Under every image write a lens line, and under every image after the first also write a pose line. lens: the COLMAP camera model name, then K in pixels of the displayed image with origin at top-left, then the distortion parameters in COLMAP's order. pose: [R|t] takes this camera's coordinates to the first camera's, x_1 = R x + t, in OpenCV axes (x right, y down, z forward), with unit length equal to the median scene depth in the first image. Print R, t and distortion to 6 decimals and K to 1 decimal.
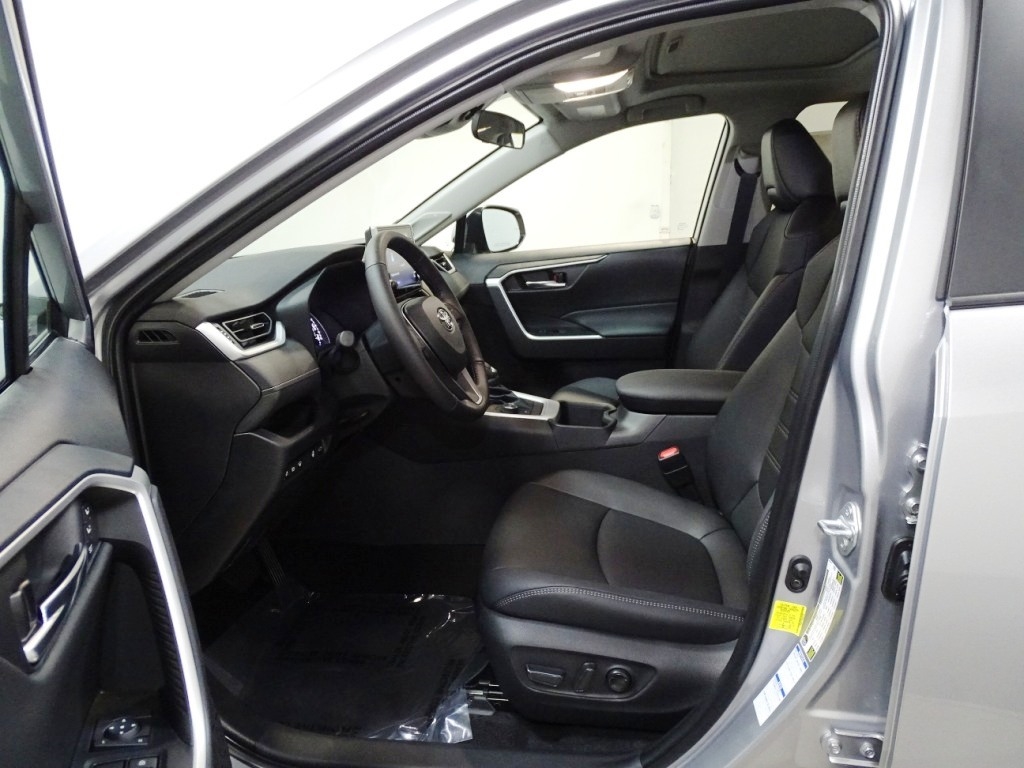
lens RADIAL K [[725.4, 0, 504.4], [0, 725.4, 382.5], [0, 0, 1]] dist [-0.004164, -0.005101]
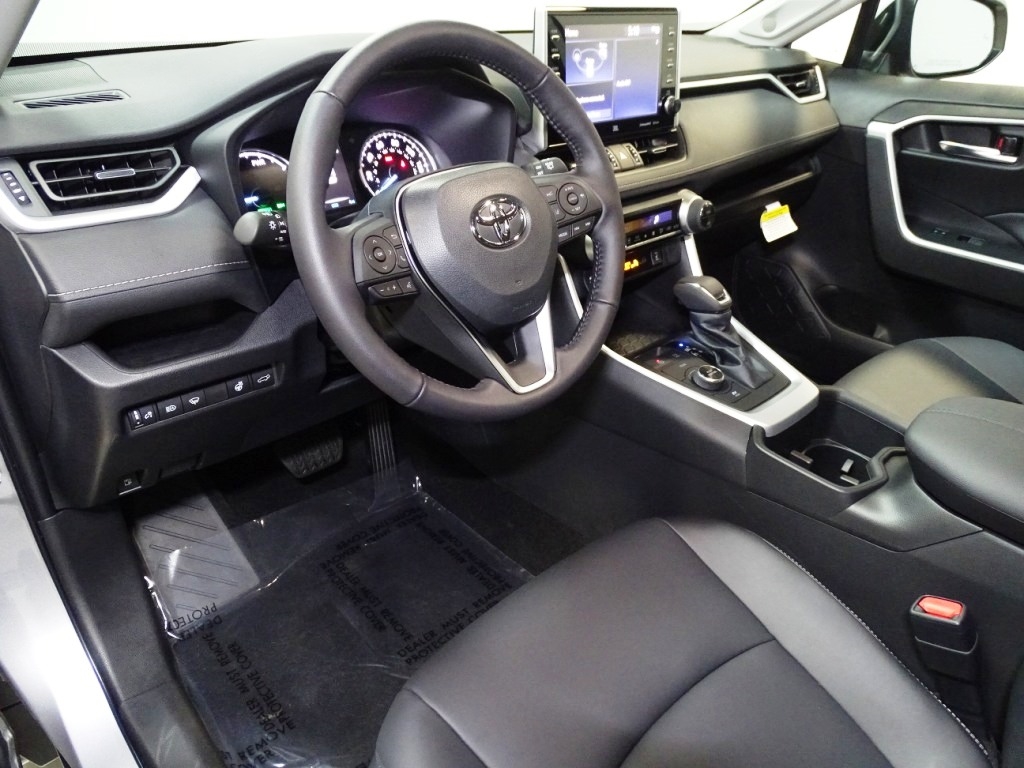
lens RADIAL K [[725.4, 0, 513.1], [0, 725.4, 385.4], [0, 0, 1]] dist [-0.004164, -0.005101]
pose [[0.781836, 0.374767, -0.498279, 0.249269], [-0.214214, 0.911998, 0.349817, -0.180270], [0.585530, -0.166761, 0.793313, 0.630411]]
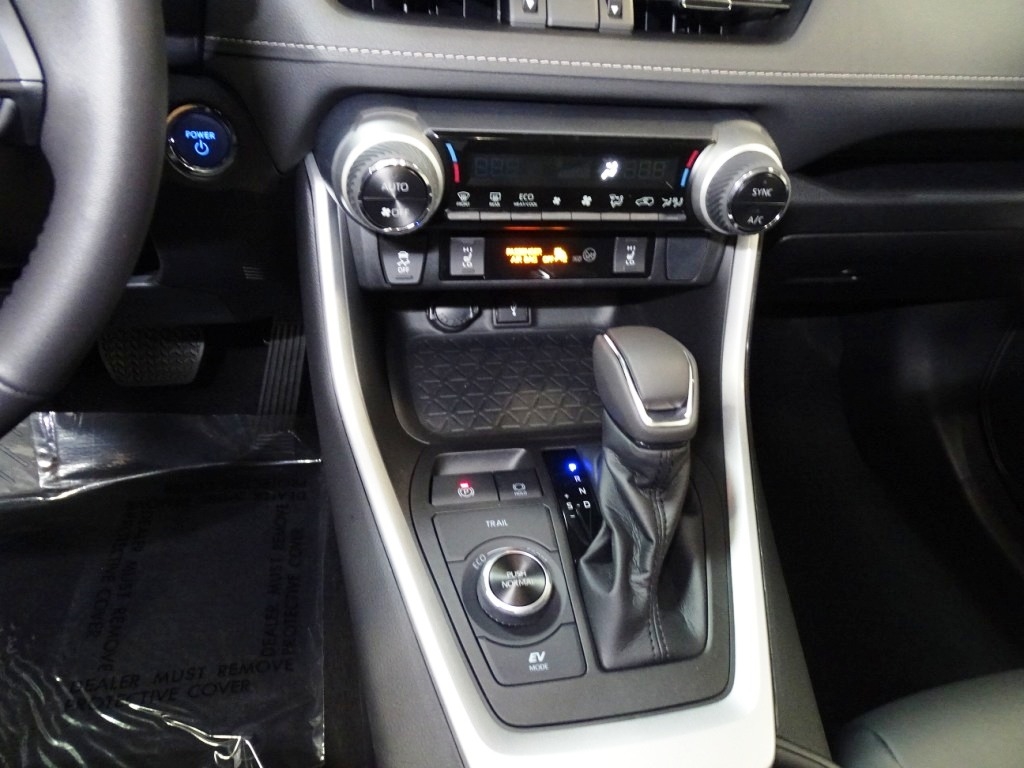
lens RADIAL K [[725.4, 0, 507.8], [0, 725.4, 381.8], [0, 0, 1]] dist [-0.004164, -0.005101]
pose [[0.308241, 0.677535, -0.667782, 0.167897], [-0.331794, 0.734451, 0.592026, -0.212377], [0.891572, 0.039079, 0.451190, 1.255996]]
